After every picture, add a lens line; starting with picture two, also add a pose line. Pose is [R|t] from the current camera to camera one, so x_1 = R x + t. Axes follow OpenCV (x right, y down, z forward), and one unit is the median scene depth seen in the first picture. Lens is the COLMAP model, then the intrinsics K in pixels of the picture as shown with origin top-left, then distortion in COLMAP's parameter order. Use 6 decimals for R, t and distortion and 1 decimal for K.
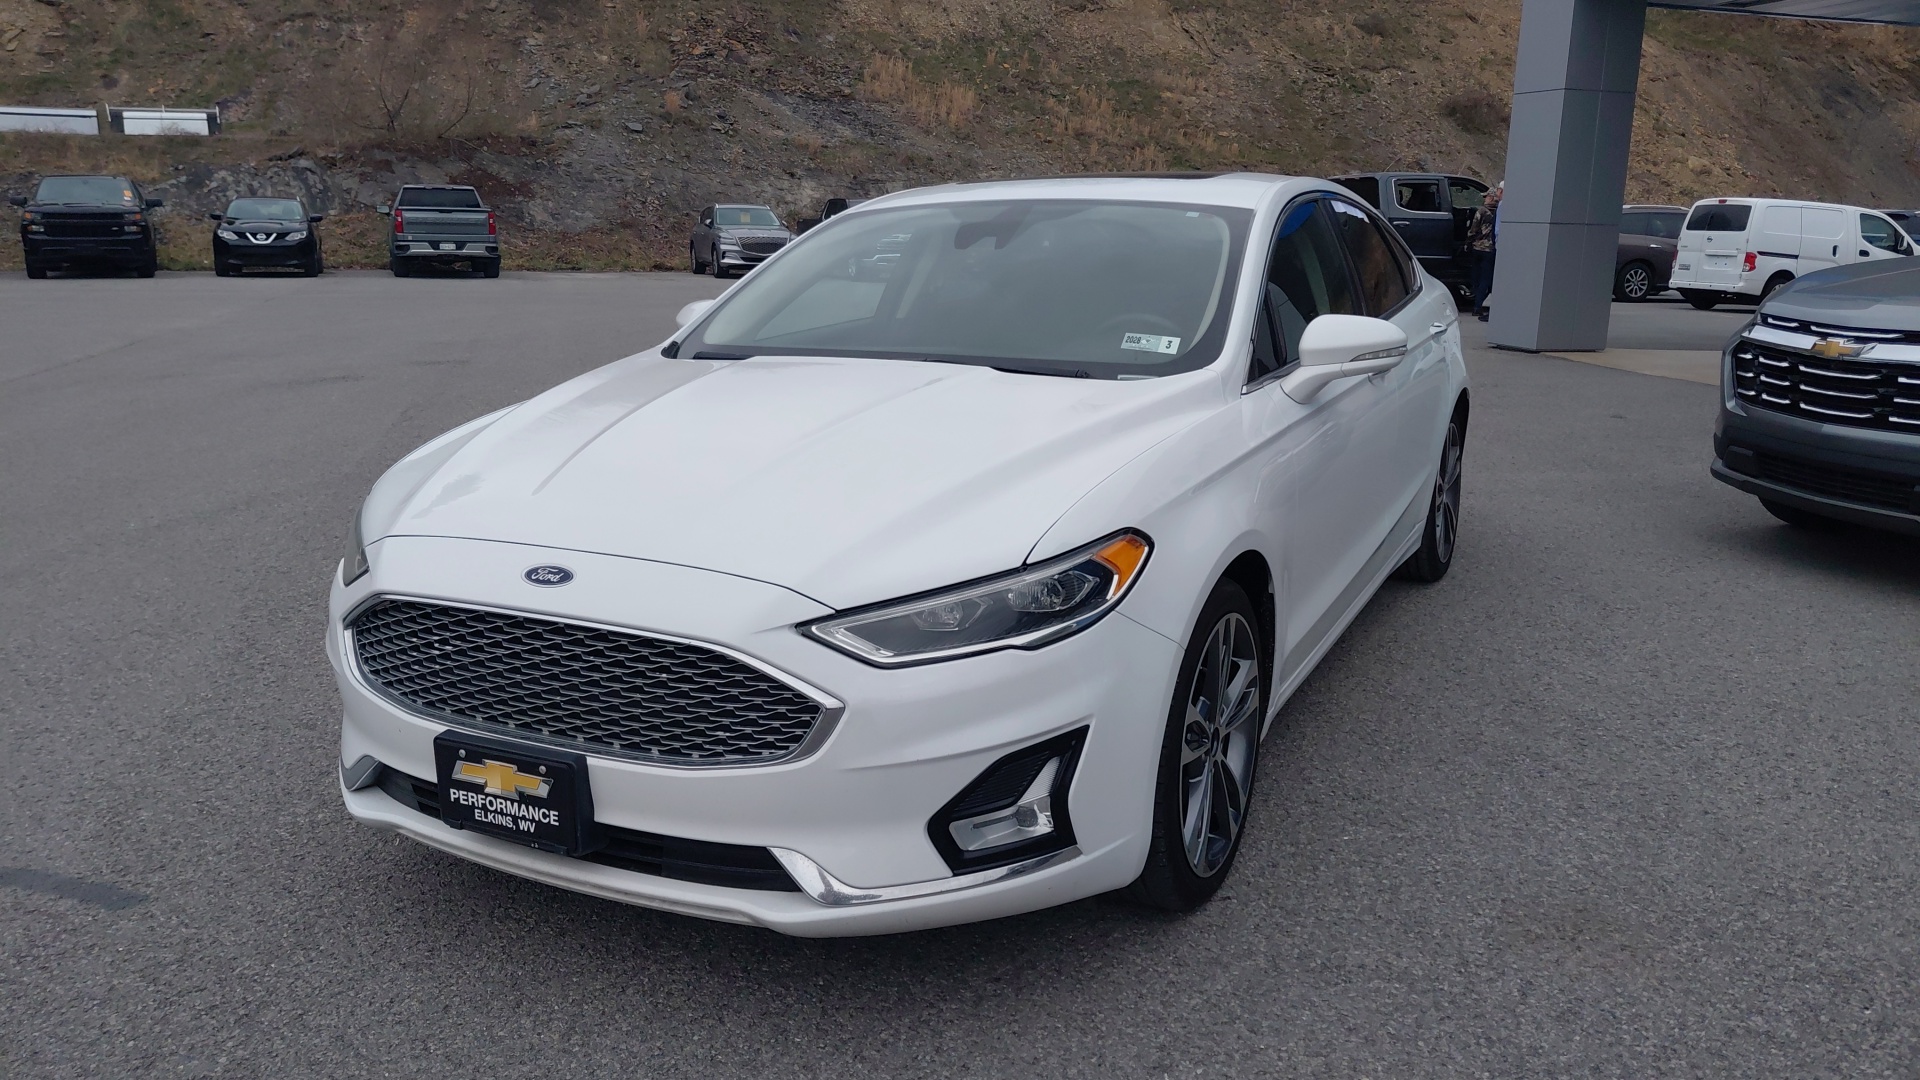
lens RADIAL K [[1458.0, 0, 967.9], [0, 1458.0, 546.5], [0, 0, 1]] dist [0.059345, -0.082059]
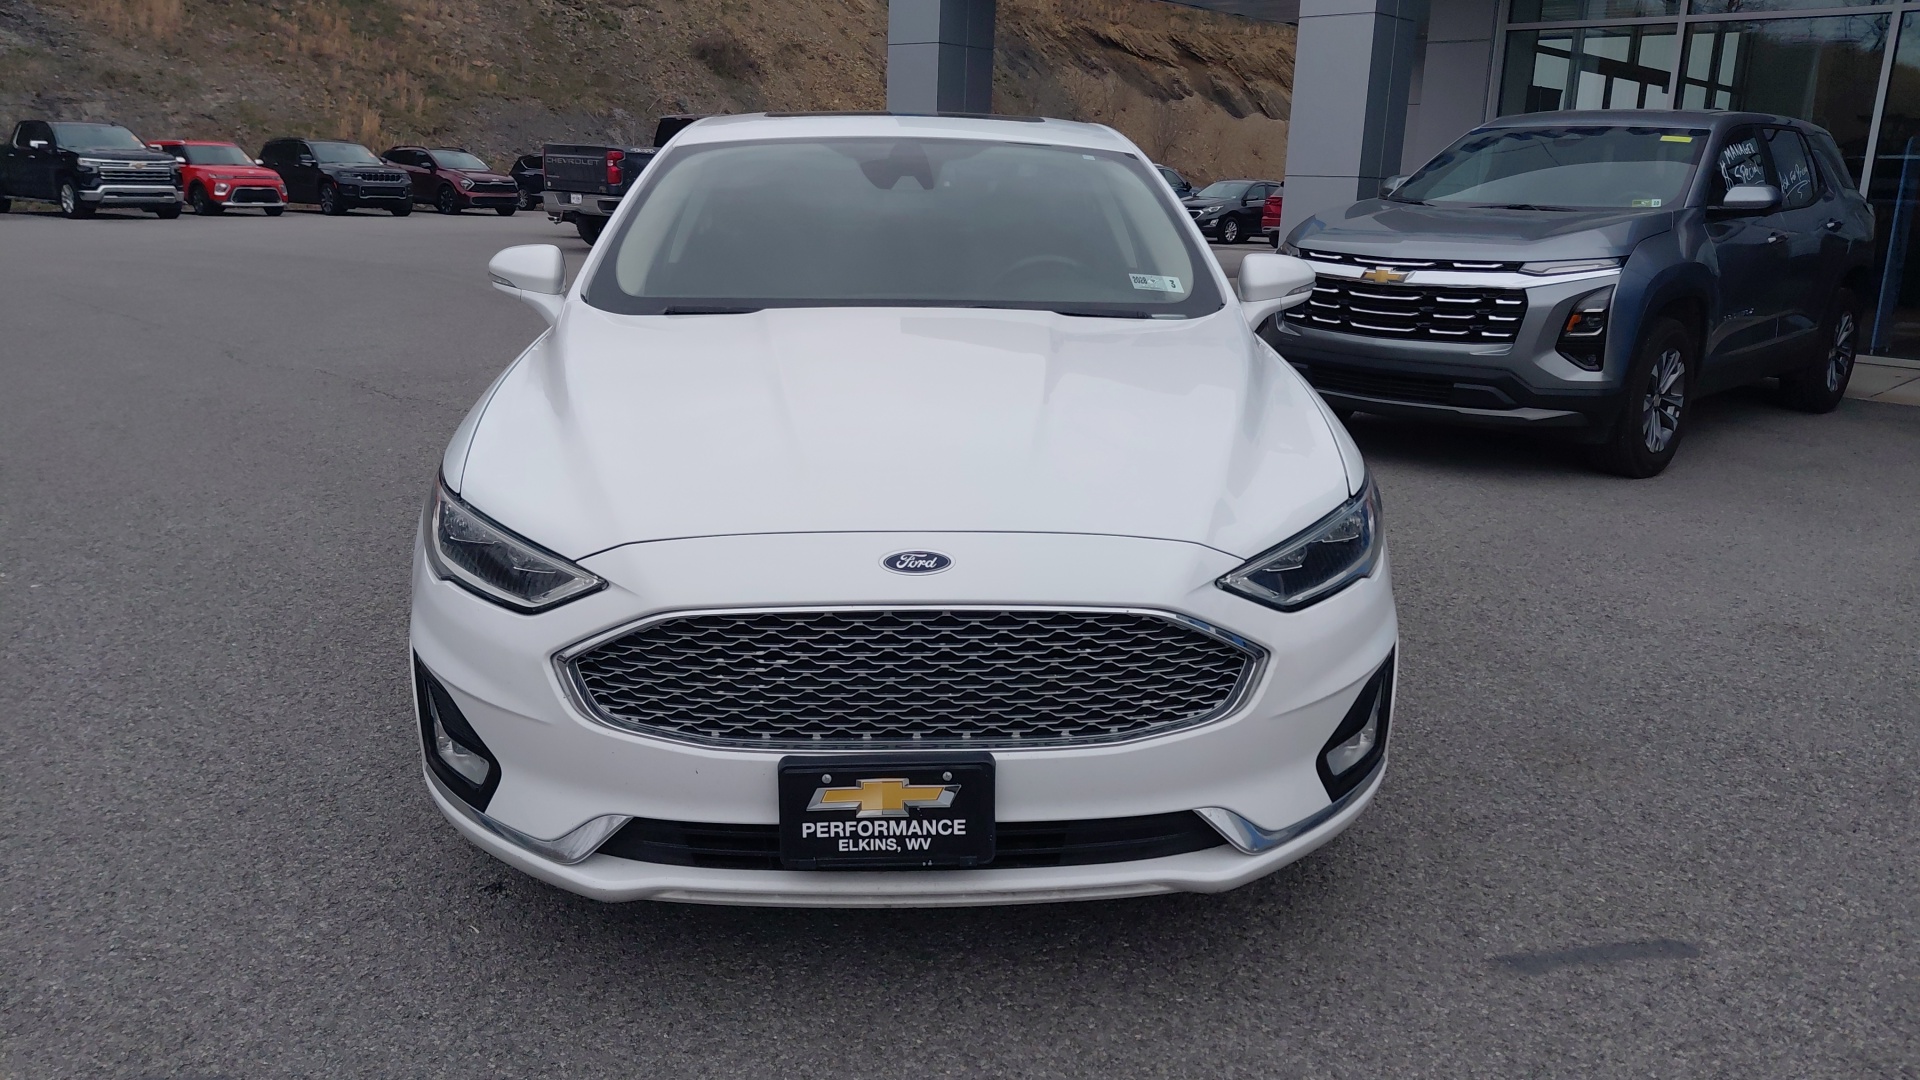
lens RADIAL K [[1458.0, 0, 967.9], [0, 1458.0, 546.5], [0, 0, 1]] dist [0.059345, -0.082059]
pose [[0.865611, -0.113016, 0.487796, -0.468580], [0.093647, 0.993546, 0.064011, -0.029356], [-0.491882, -0.009728, 0.870607, 0.145569]]
